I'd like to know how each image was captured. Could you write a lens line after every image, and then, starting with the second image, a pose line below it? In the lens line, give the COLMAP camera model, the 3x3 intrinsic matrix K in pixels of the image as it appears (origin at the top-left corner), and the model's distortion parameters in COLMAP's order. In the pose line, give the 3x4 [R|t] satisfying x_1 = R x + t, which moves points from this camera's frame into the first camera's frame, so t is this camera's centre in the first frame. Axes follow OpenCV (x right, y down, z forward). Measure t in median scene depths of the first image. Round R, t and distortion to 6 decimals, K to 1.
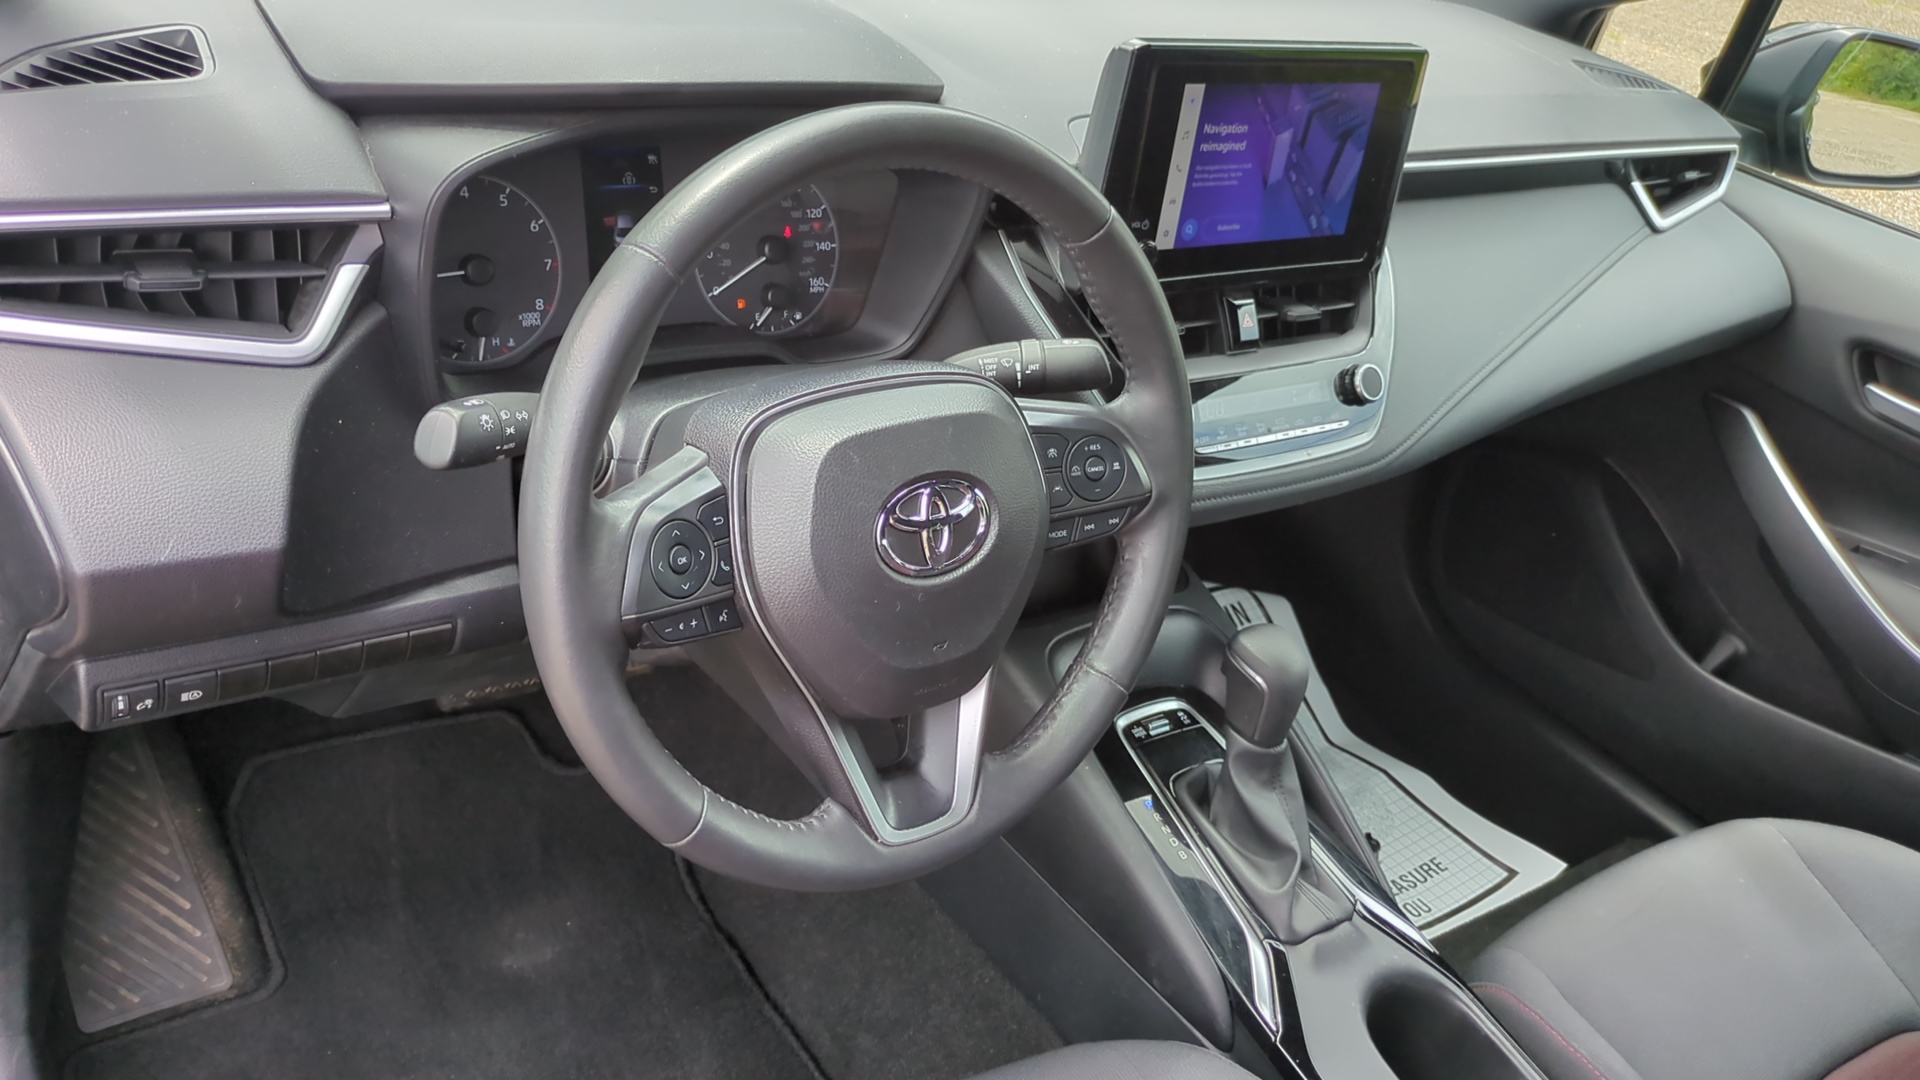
lens RADIAL K [[1658.0, 0, 960.0], [0, 1658.0, 540.0], [0, 0, 1]] dist [0.062303, -0.085292]
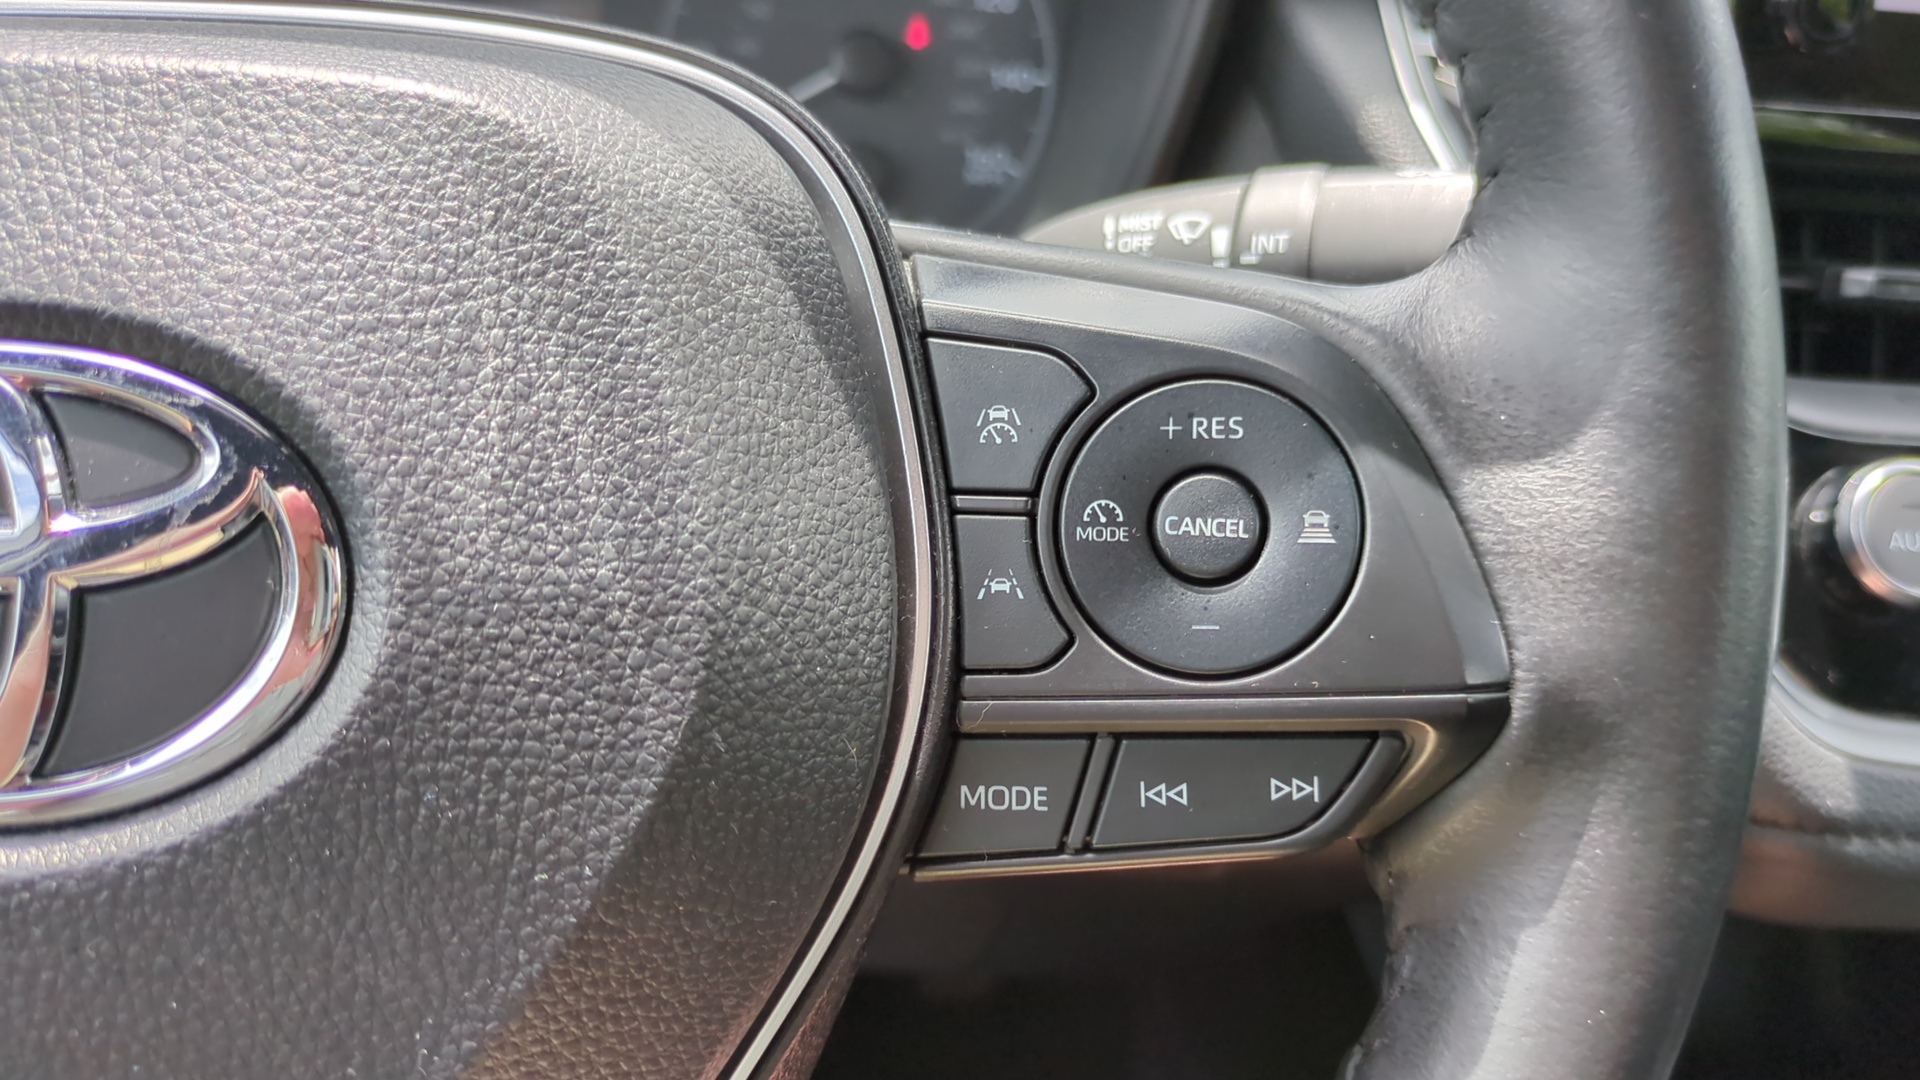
lens RADIAL K [[1658.0, 0, 960.0], [0, 1658.0, 540.0], [0, 0, 1]] dist [0.062303, -0.085292]
pose [[0.852188, 0.095538, -0.514439, 0.135128], [-0.181828, 0.975987, -0.119953, -0.007243], [0.490625, 0.195762, 0.849096, 0.642740]]
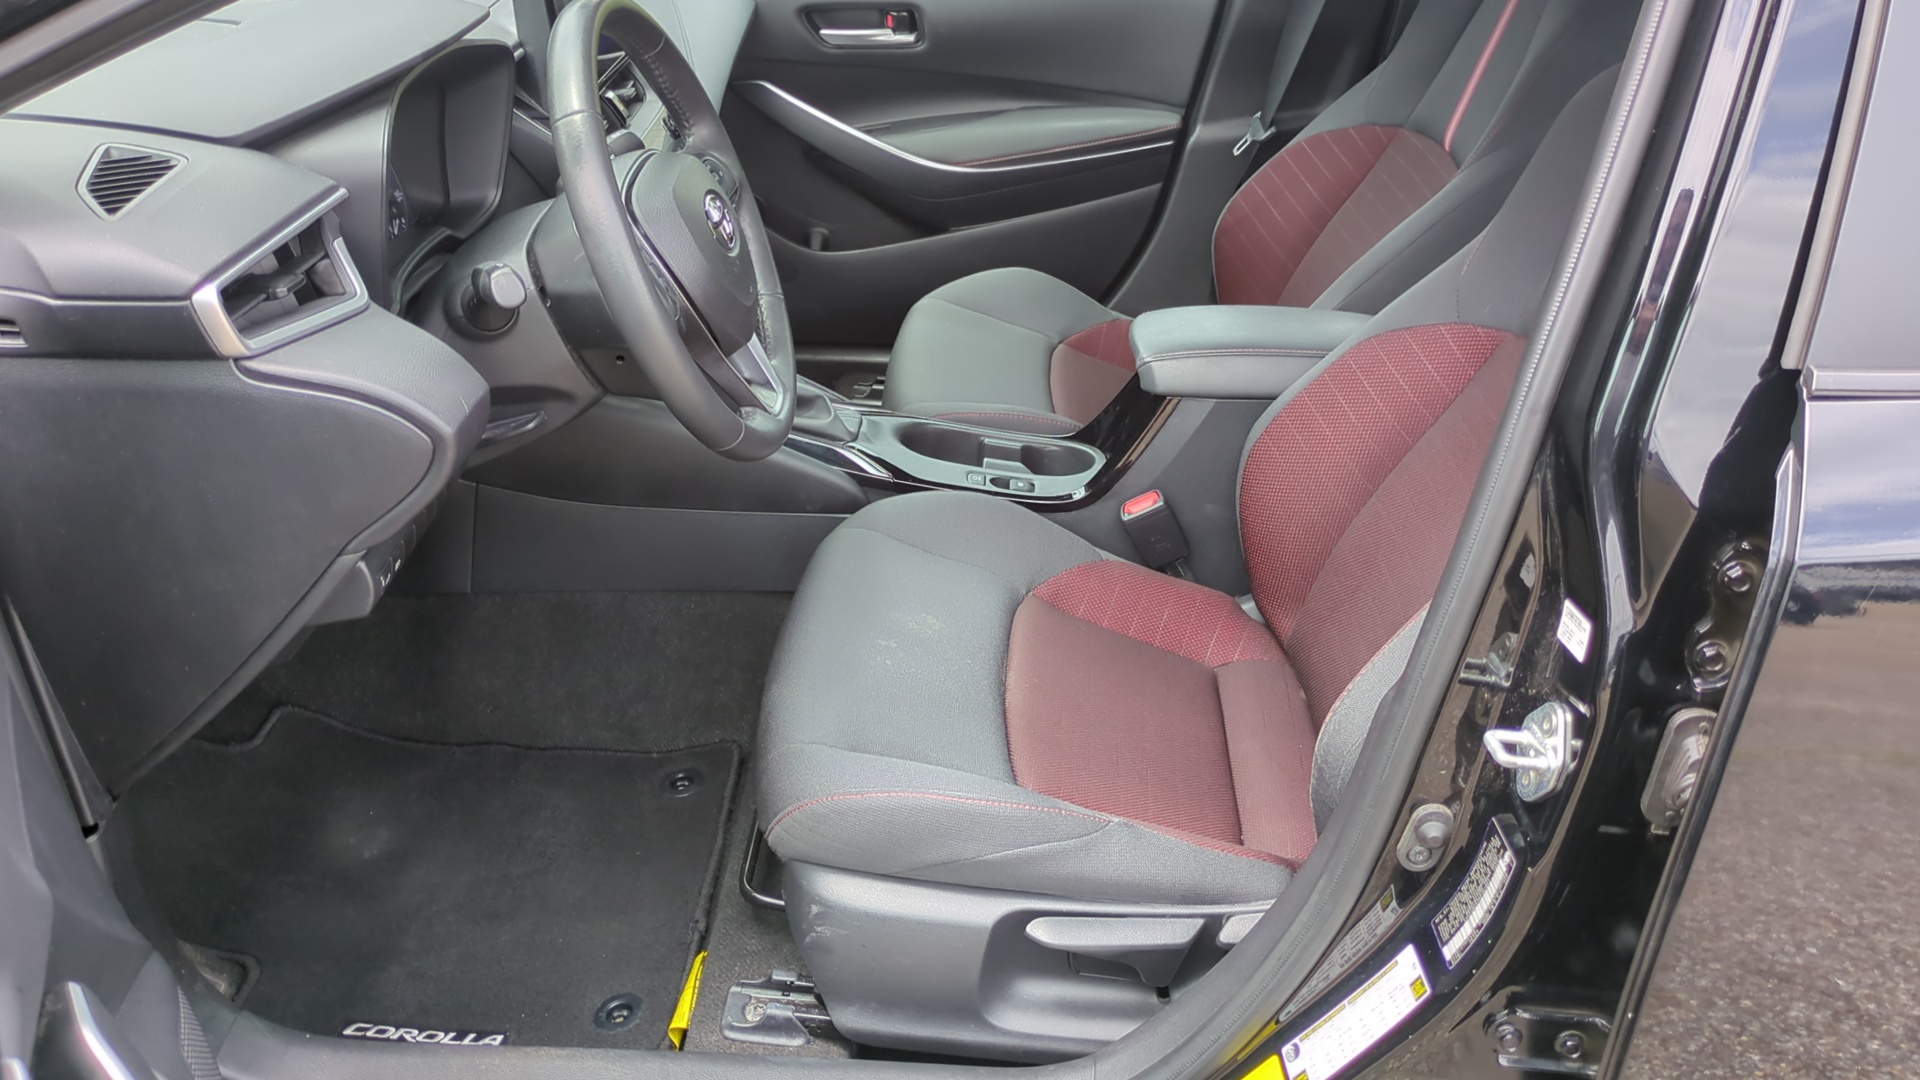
lens RADIAL K [[1658.0, 0, 960.0], [0, 1658.0, 540.0], [0, 0, 1]] dist [0.062303, -0.085292]
pose [[0.596249, -0.544102, 0.590289, -0.760327], [0.505515, 0.825670, 0.250447, -0.029458], [-0.623652, 0.149071, 0.767356, -0.298745]]
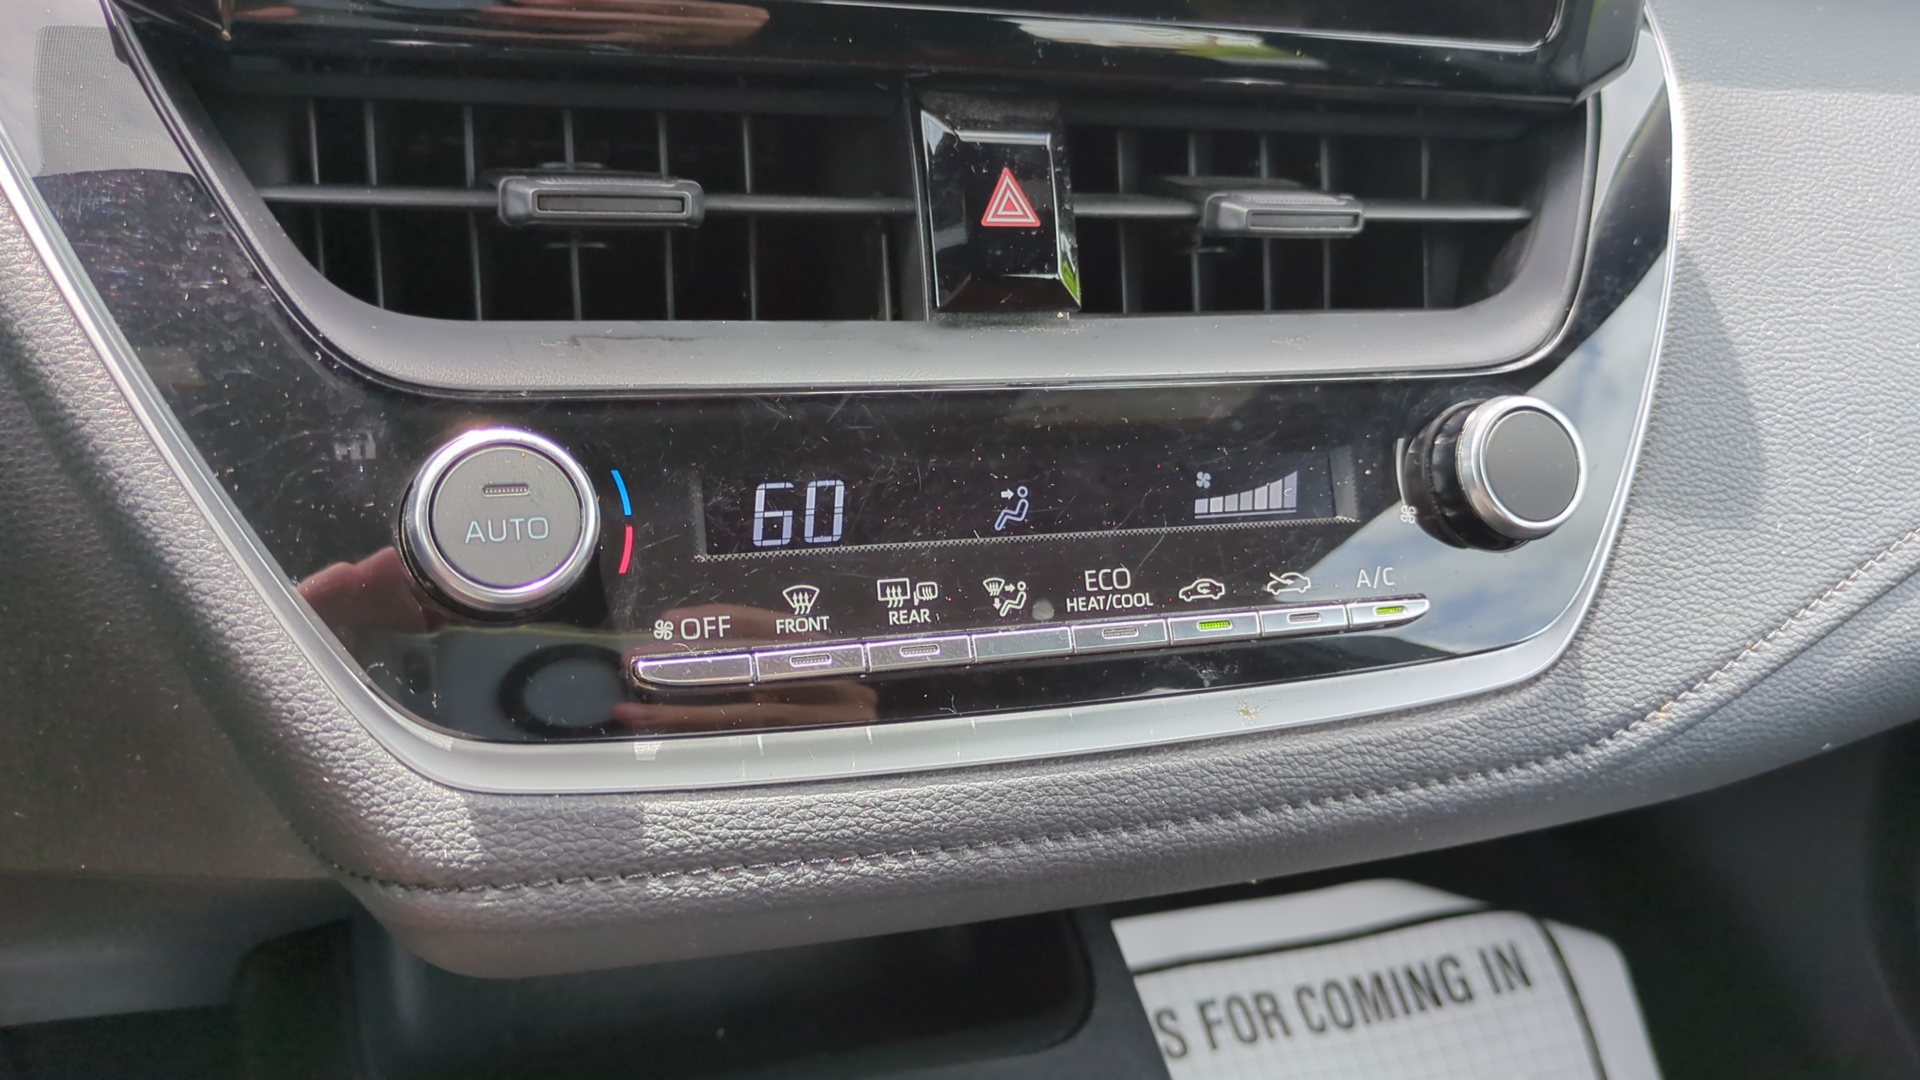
lens RADIAL K [[1658.0, 0, 960.0], [0, 1658.0, 540.0], [0, 0, 1]] dist [0.062303, -0.085292]
pose [[0.957112, 0.058008, -0.283851, 0.251539], [-0.084709, 0.992967, -0.082707, -0.055318], [0.277057, 0.103205, 0.955295, 0.762026]]
